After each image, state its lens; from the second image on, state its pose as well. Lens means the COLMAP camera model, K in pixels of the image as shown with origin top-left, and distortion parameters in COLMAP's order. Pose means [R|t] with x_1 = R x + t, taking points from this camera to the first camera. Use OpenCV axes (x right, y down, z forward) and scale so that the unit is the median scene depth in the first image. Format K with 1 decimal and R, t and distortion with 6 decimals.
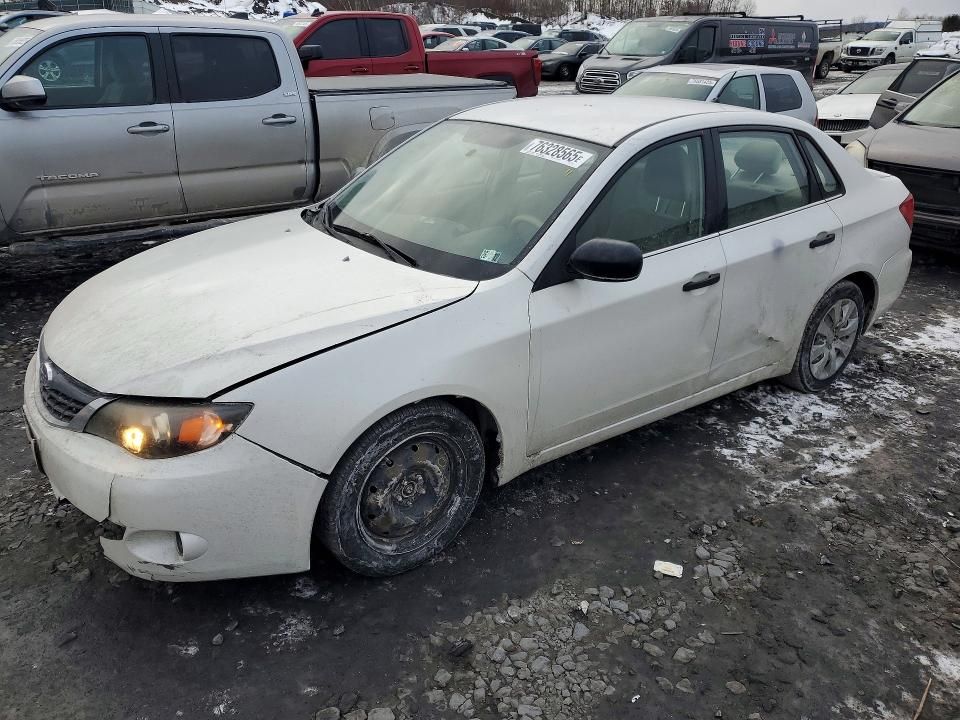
lens RADIAL K [[812.2, 0, 478.1], [0, 812.2, 363.1], [0, 0, 1]] dist [0.016963, 0.034902]
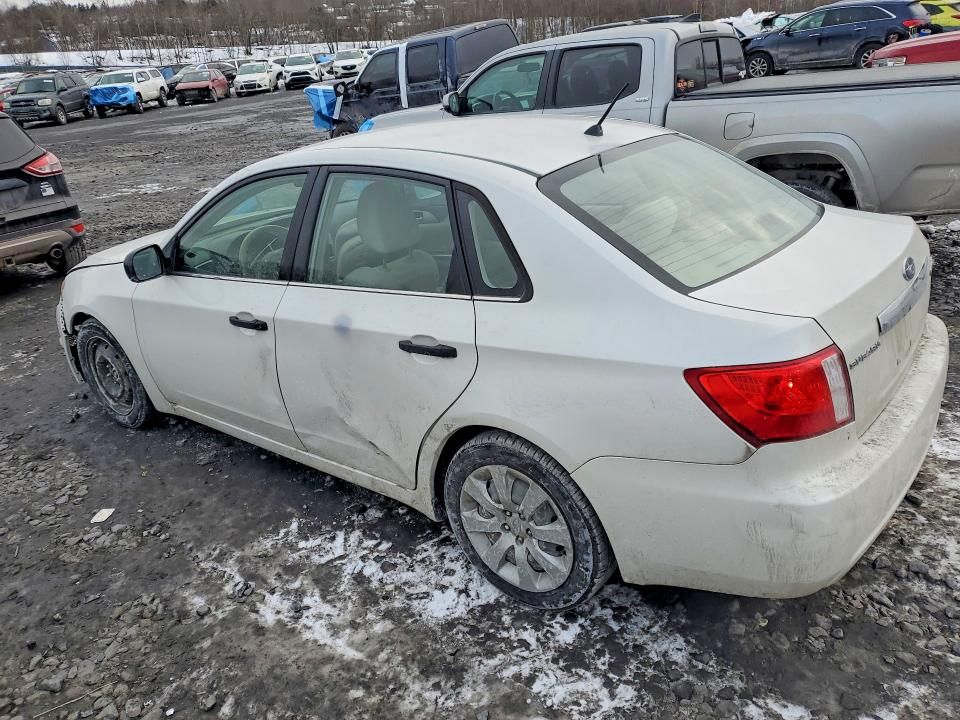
lens RADIAL K [[812.2, 0, 479.0], [0, 812.2, 356.8], [0, 0, 1]] dist [0.016963, 0.034902]
pose [[0.185752, 0.311327, -0.931972, 1.083468], [-0.272828, 0.927525, 0.255464, -0.335809], [0.943960, 0.206816, 0.257228, 0.898815]]
